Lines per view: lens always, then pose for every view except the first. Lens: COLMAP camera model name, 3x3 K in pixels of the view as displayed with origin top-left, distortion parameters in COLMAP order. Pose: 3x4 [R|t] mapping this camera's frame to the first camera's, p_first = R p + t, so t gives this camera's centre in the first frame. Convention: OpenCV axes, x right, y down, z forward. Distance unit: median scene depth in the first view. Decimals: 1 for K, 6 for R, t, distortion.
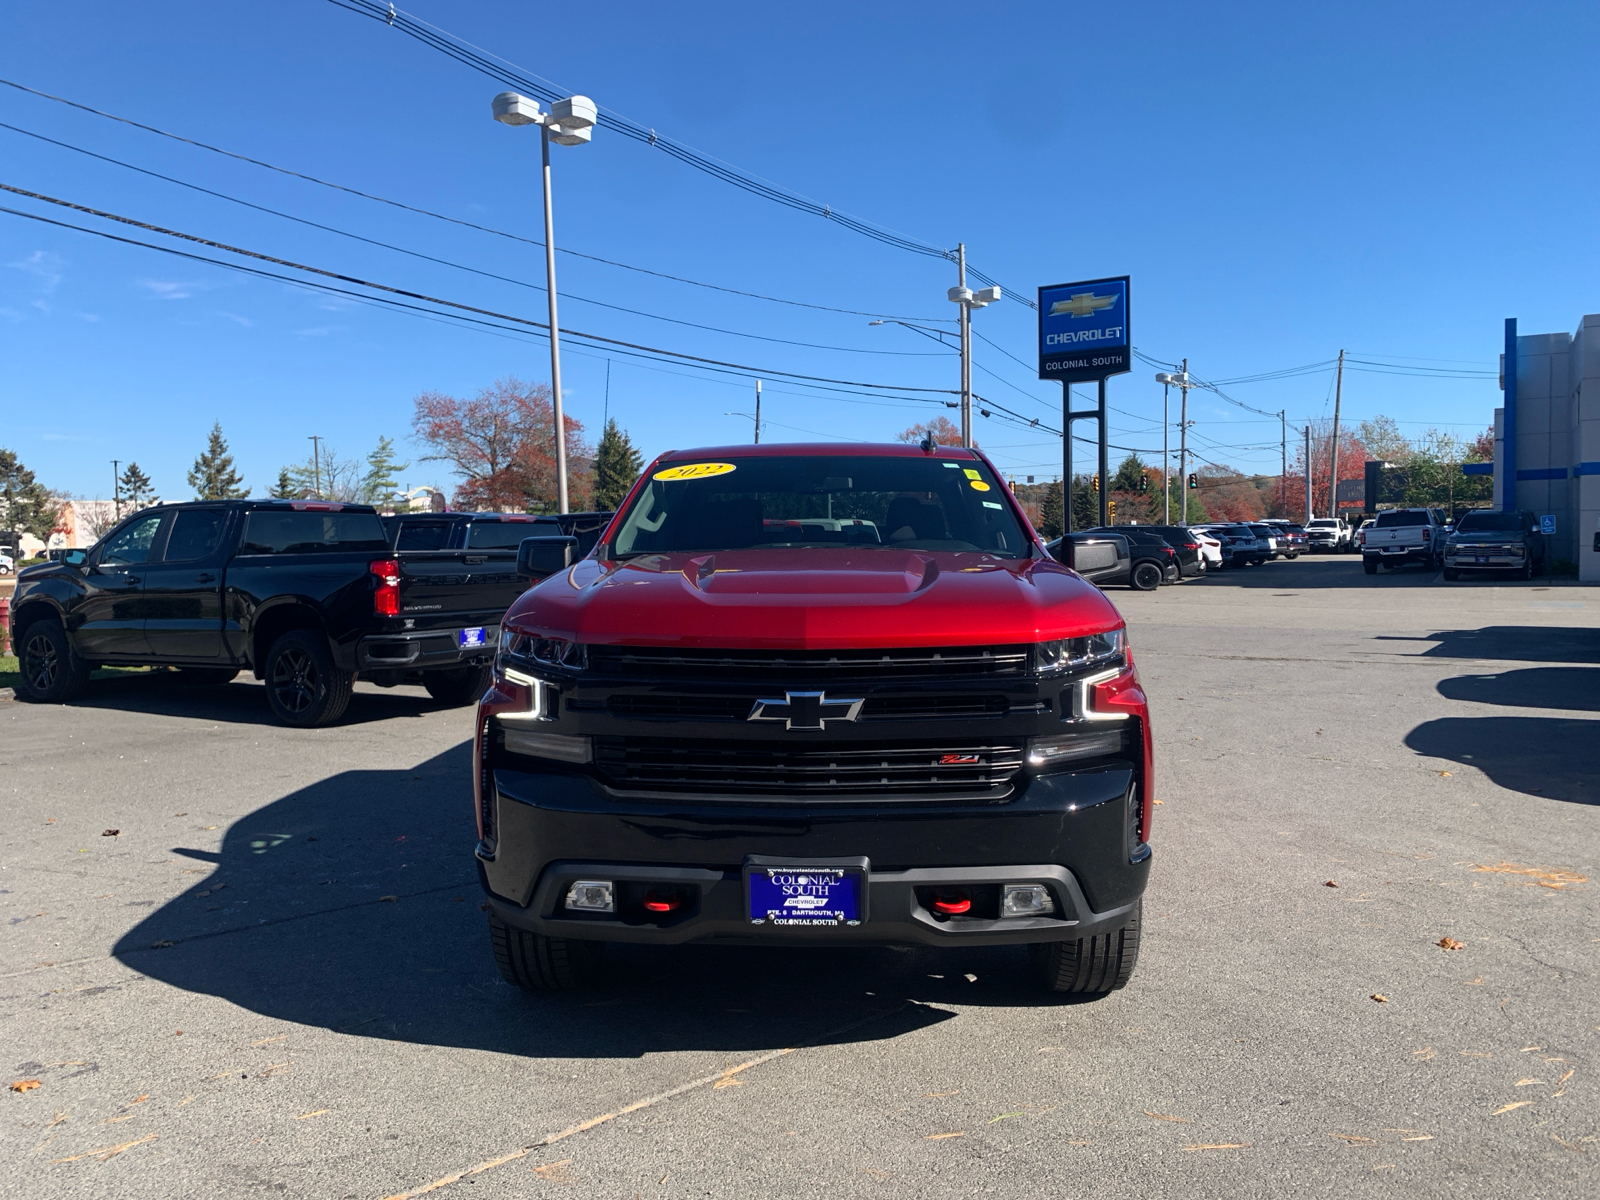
lens RADIAL K [[1216.9, 0, 800.0], [0, 1216.9, 600.0], [0, 0, 1]] dist [0.034960, -0.045347]
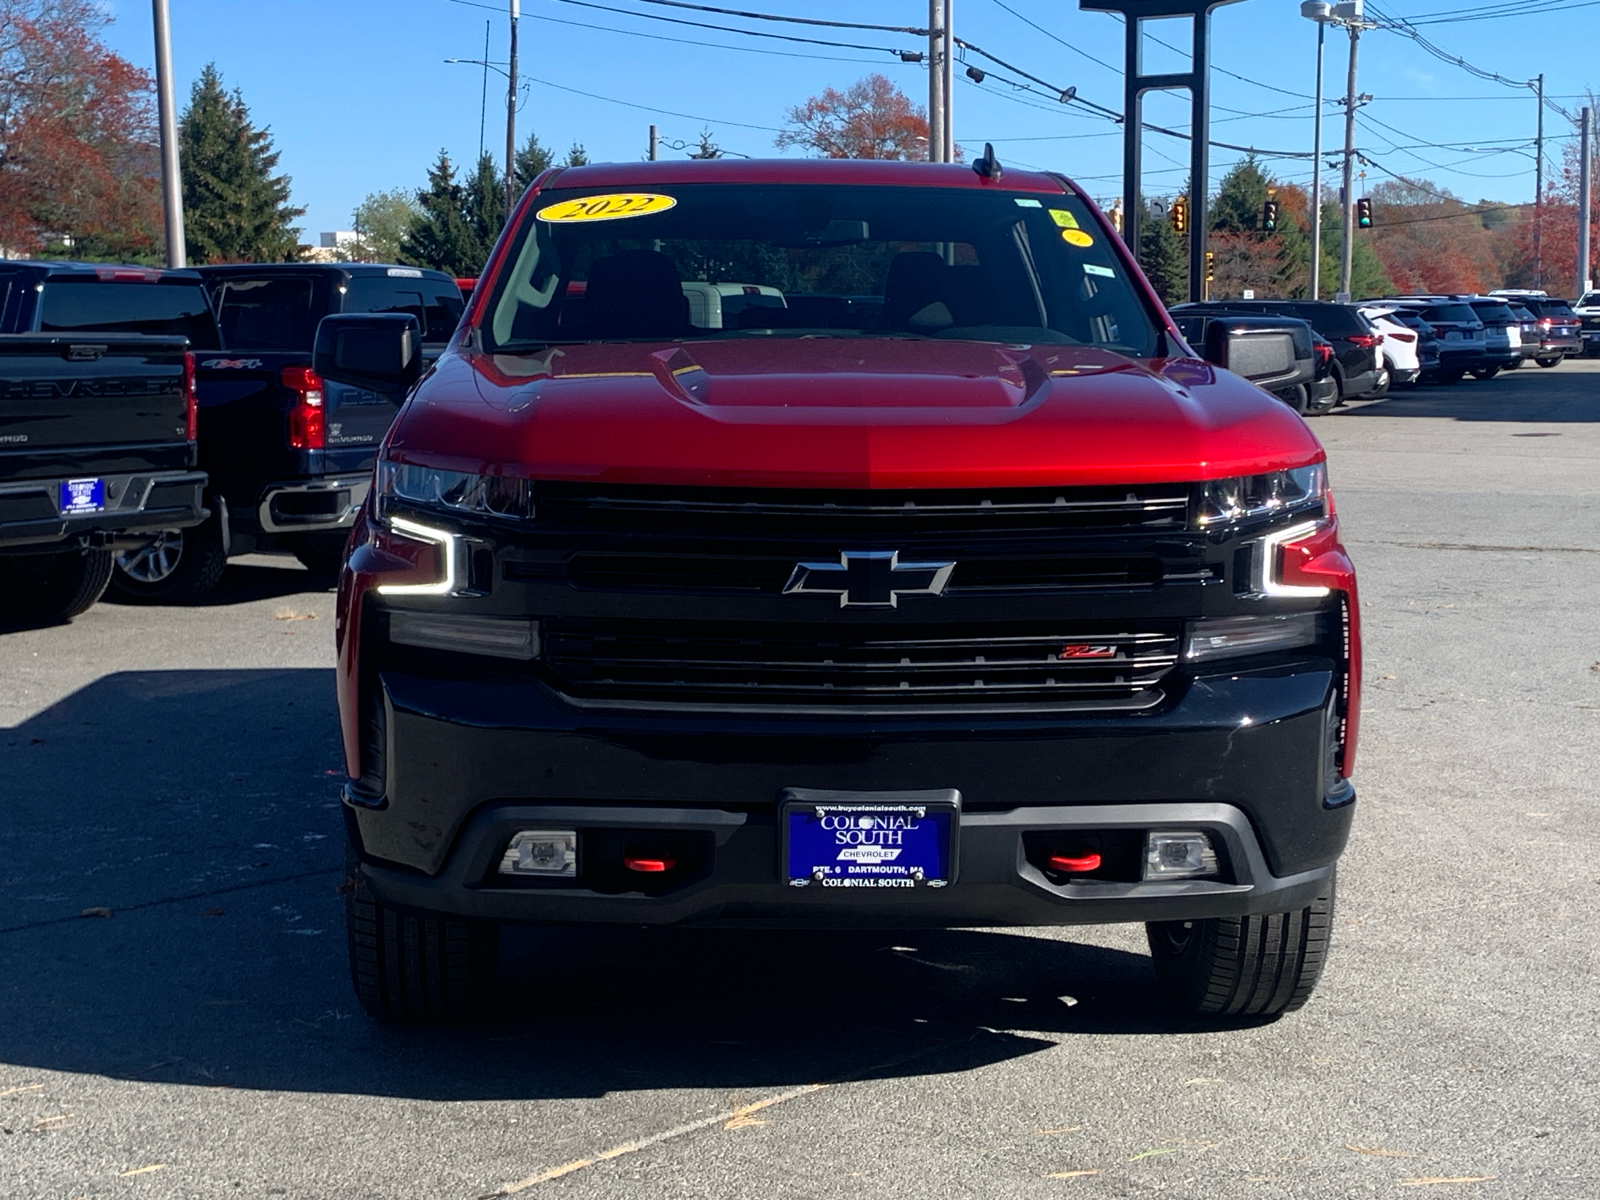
lens RADIAL K [[2408.7, 0, 762.5], [0, 2408.7, 637.9], [0, 0, 1]] dist [0.202327, -0.704142]
pose [[0.997252, 0.000910, 0.074073, -0.095808], [-0.006817, 0.996810, 0.079524, 0.010575], [-0.073764, -0.079811, 0.994077, -0.210755]]
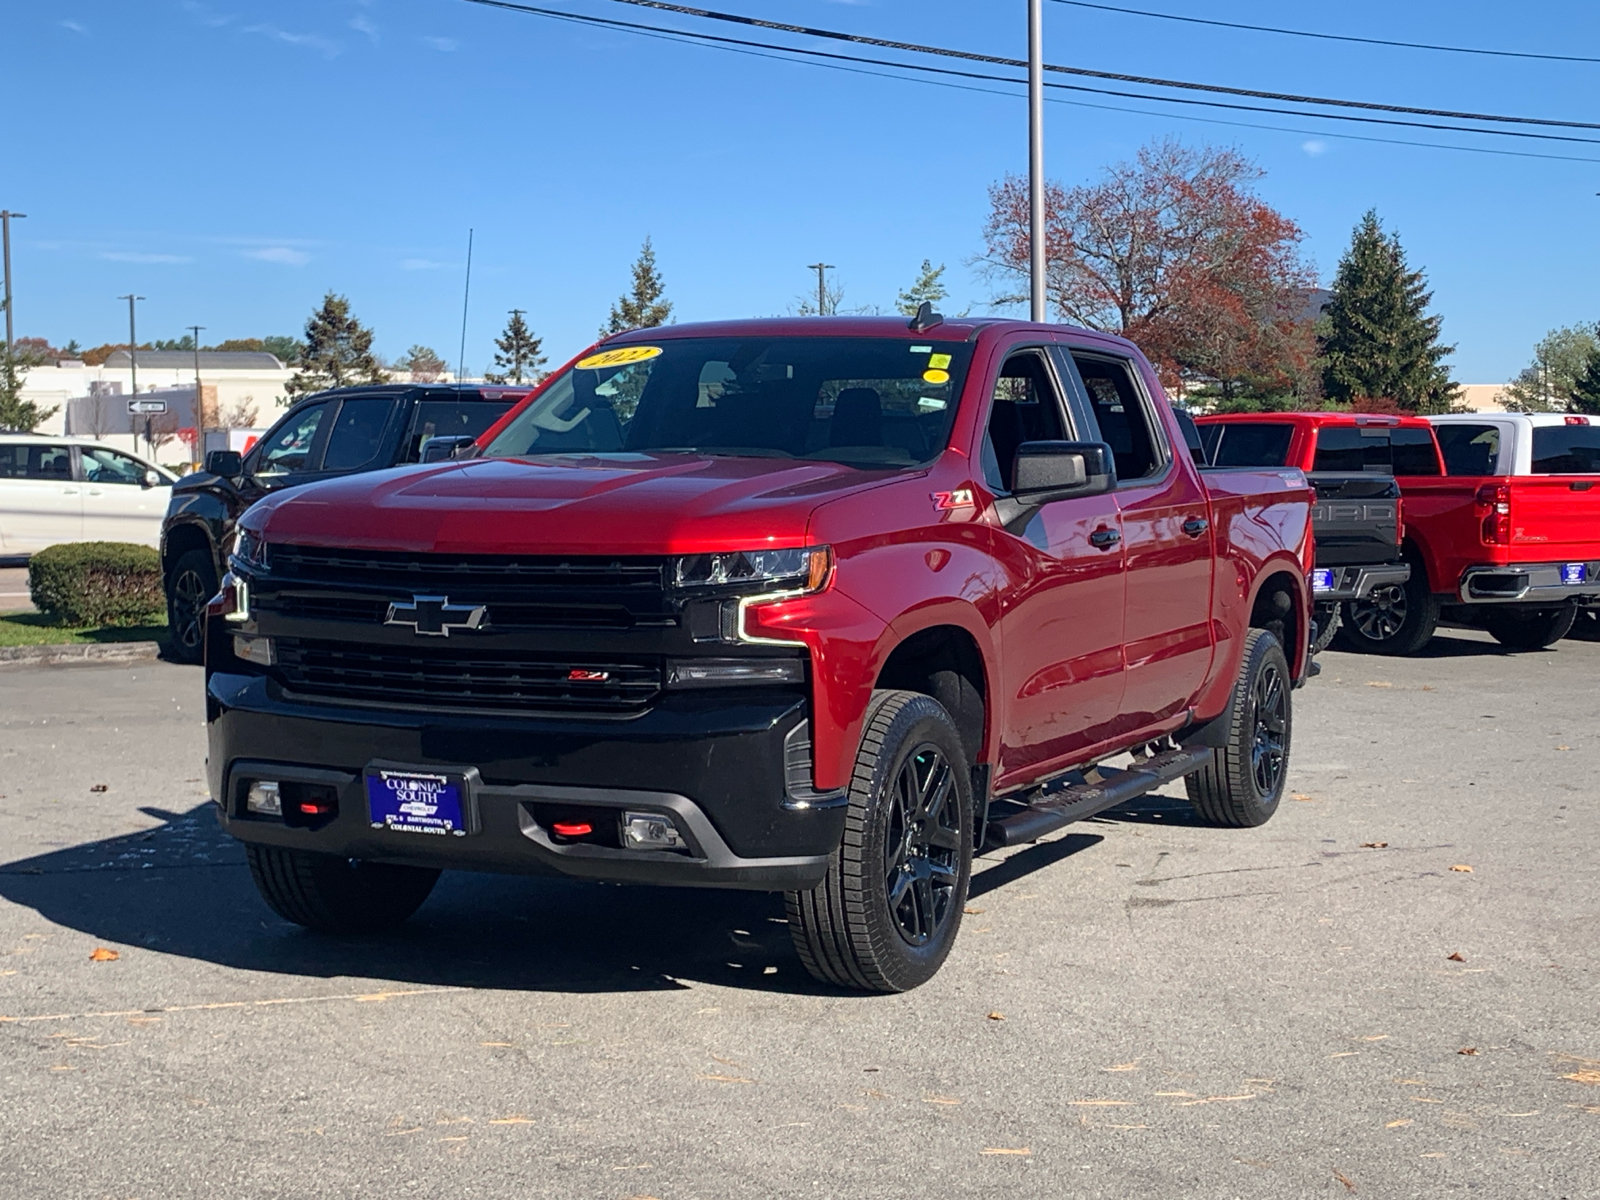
lens RADIAL K [[2438.7, 0, 800.0], [0, 2438.7, 600.0], [0, 0, 1]] dist [0.109274, -0.080120]
pose [[0.916420, 0.036584, -0.398542, 0.651537], [-0.032533, 0.999327, 0.016926, 0.022271], [0.398893, -0.002545, 0.916994, -0.418051]]
